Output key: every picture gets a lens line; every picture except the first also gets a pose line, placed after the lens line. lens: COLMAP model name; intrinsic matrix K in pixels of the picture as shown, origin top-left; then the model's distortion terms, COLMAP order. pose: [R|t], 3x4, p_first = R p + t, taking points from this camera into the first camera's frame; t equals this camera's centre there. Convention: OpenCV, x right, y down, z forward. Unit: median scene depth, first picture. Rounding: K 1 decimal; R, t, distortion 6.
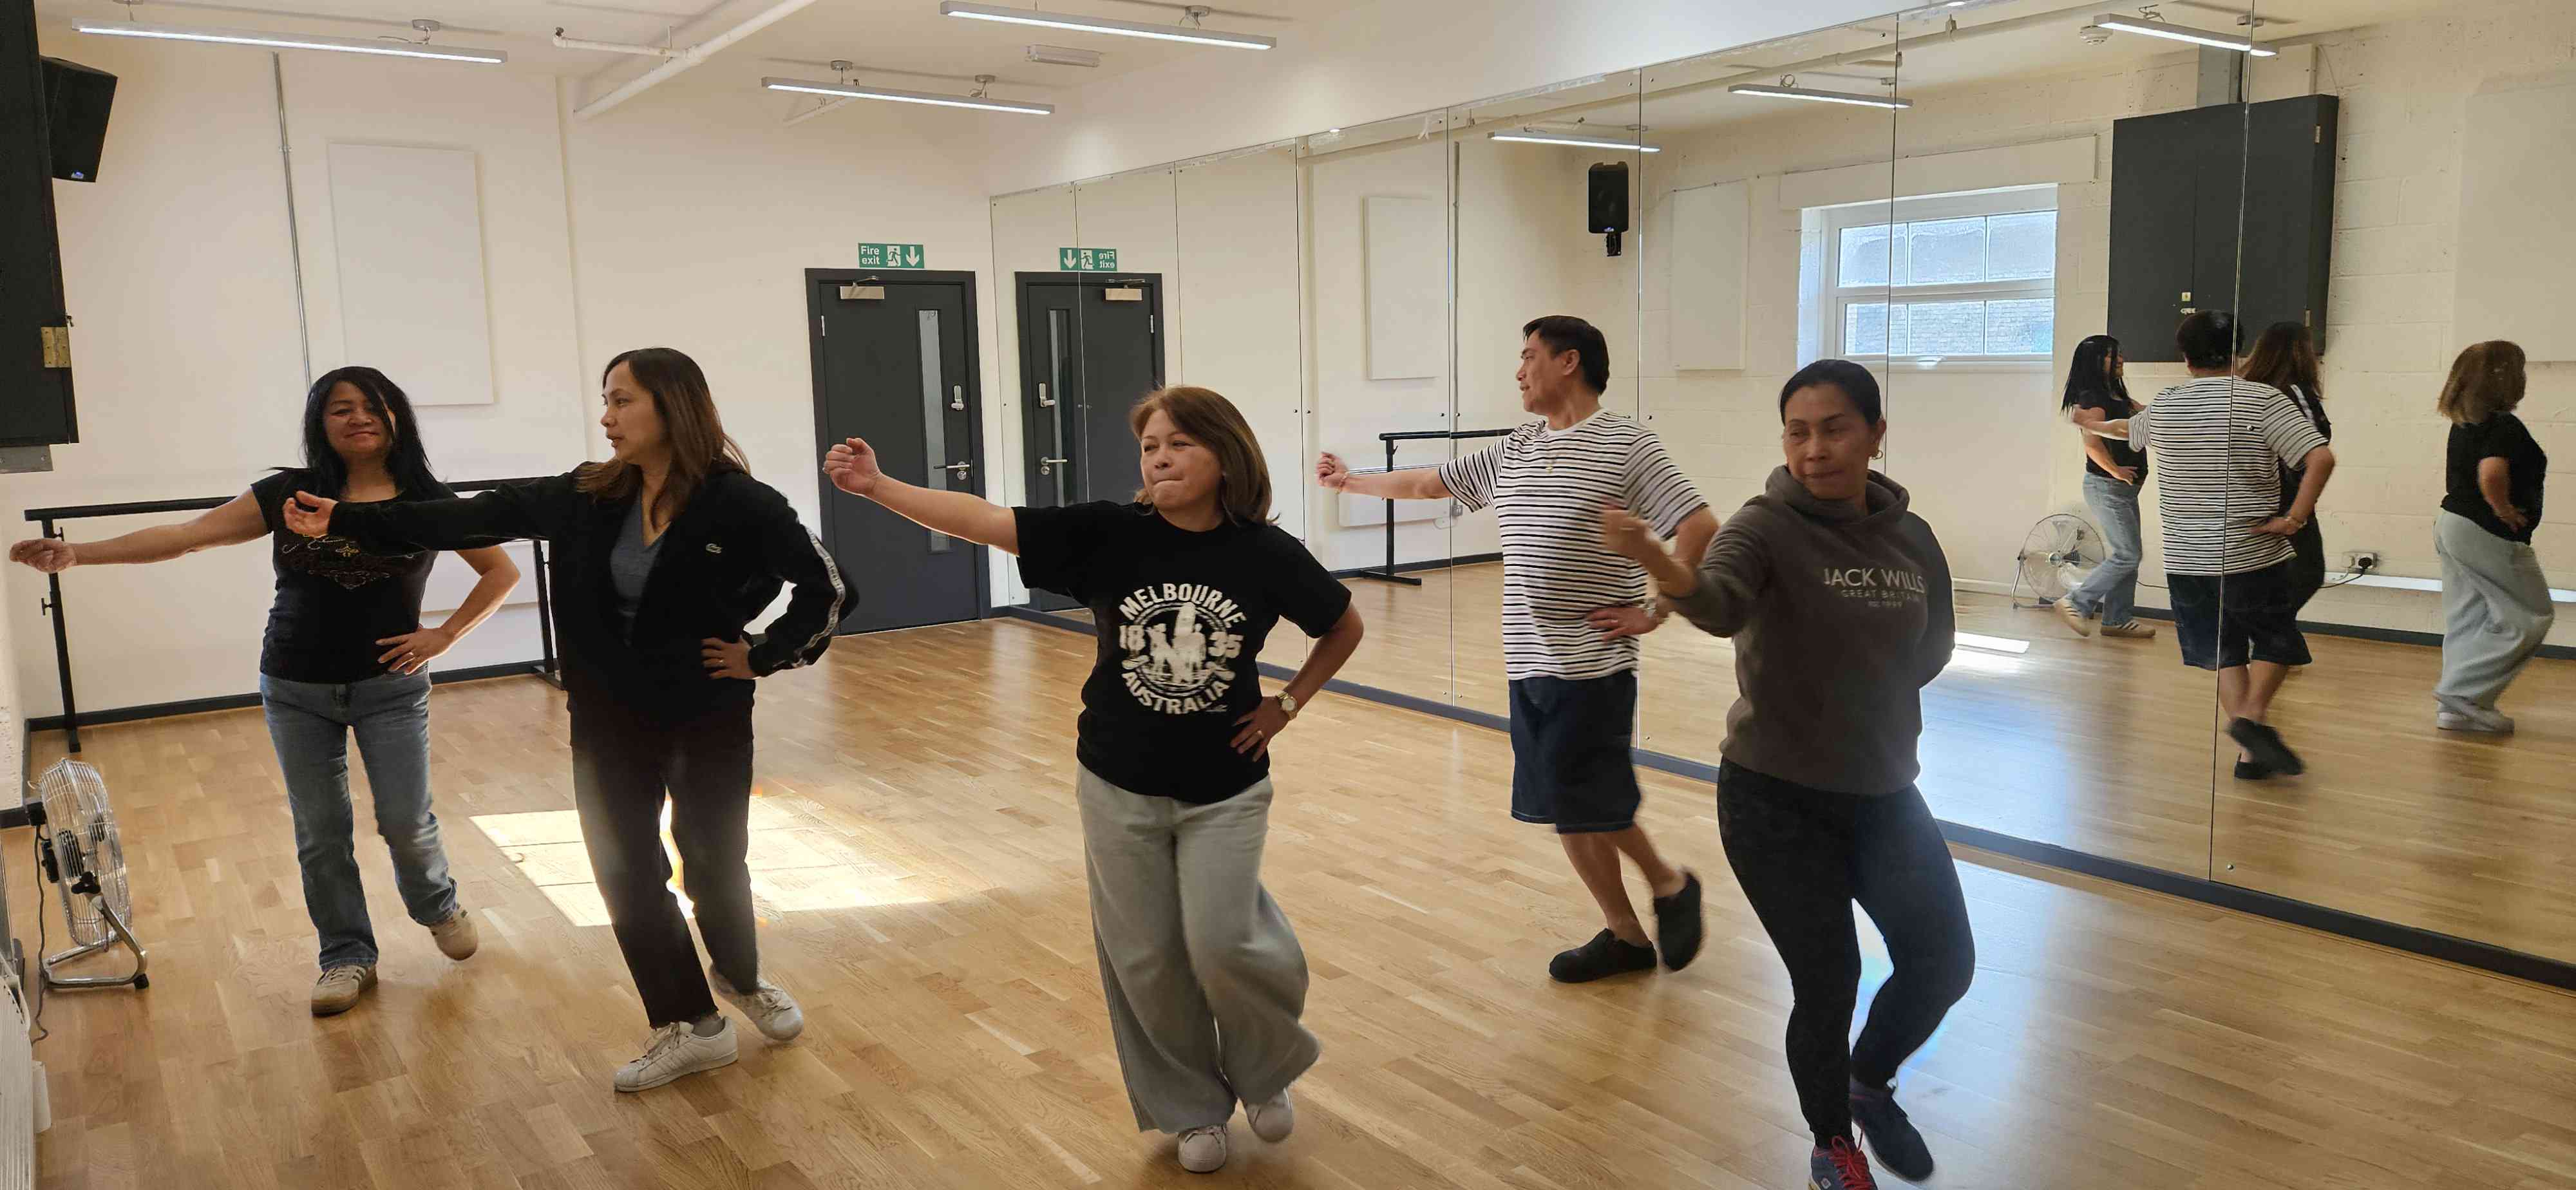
lens RADIAL K [[1715.5, 0, 1359.6], [0, 1715.5, 581.2], [0, 0, 1]] dist [0.005397, -0.012571]
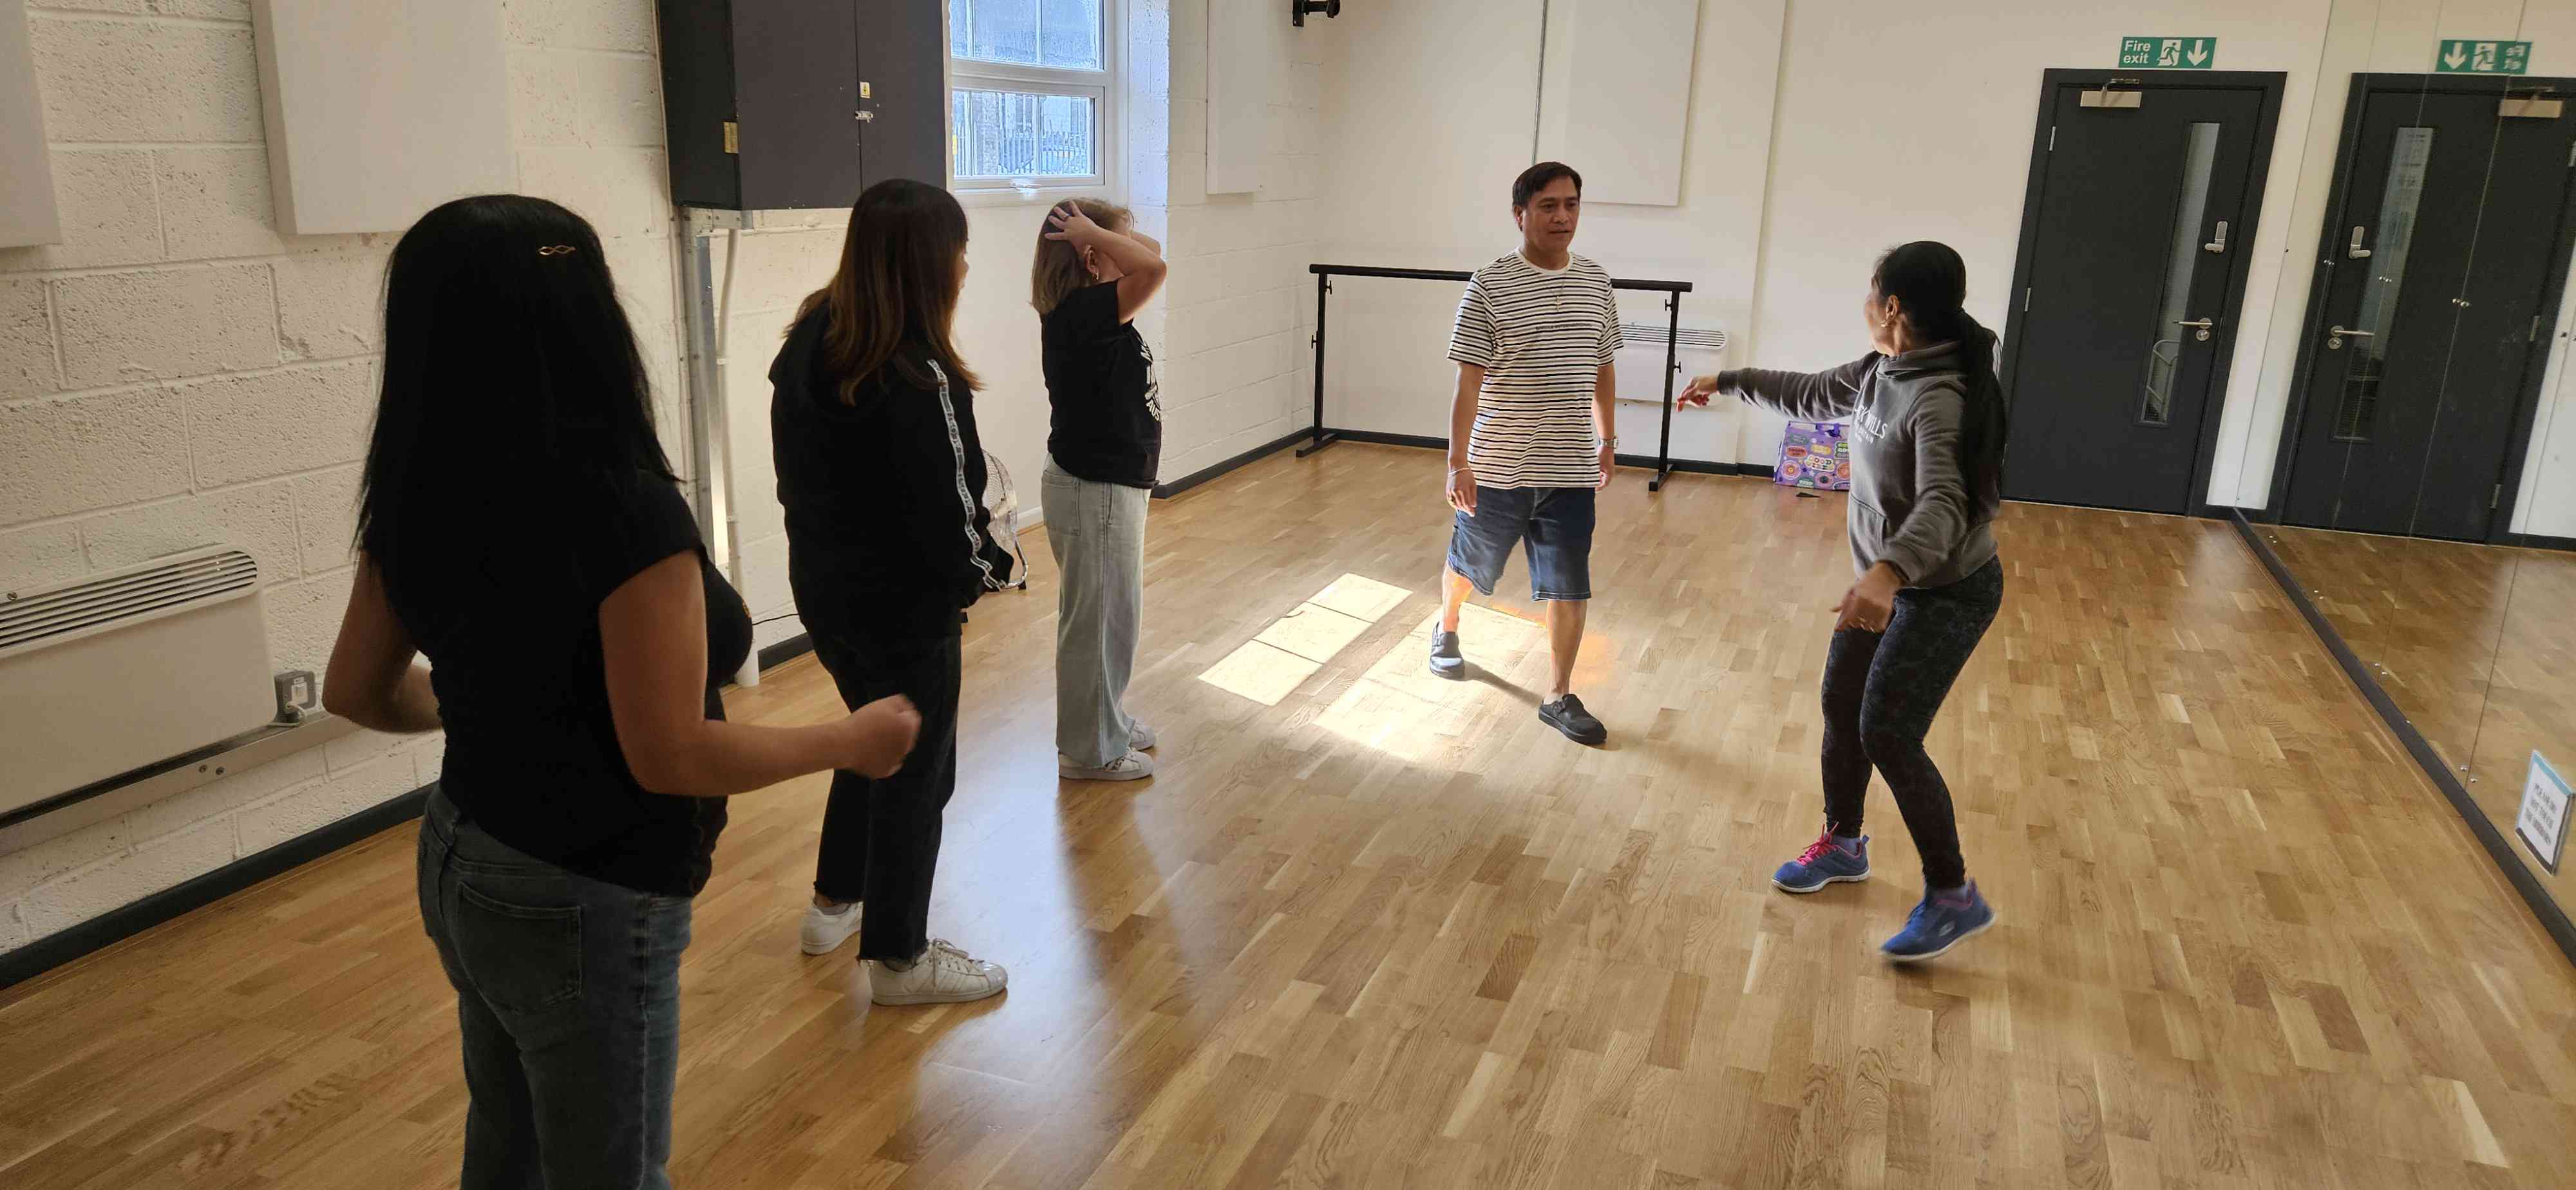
lens RADIAL K [[1715.5, 0, 1249.9], [0, 1715.5, 634.4], [0, 0, 1]] dist [0.005397, -0.012571]
pose [[0.524159, 0.271974, -0.807024, 0.230600], [-0.149442, 0.962303, 0.227243, -0.044537], [0.838406, 0.001492, 0.545044, 0.195797]]
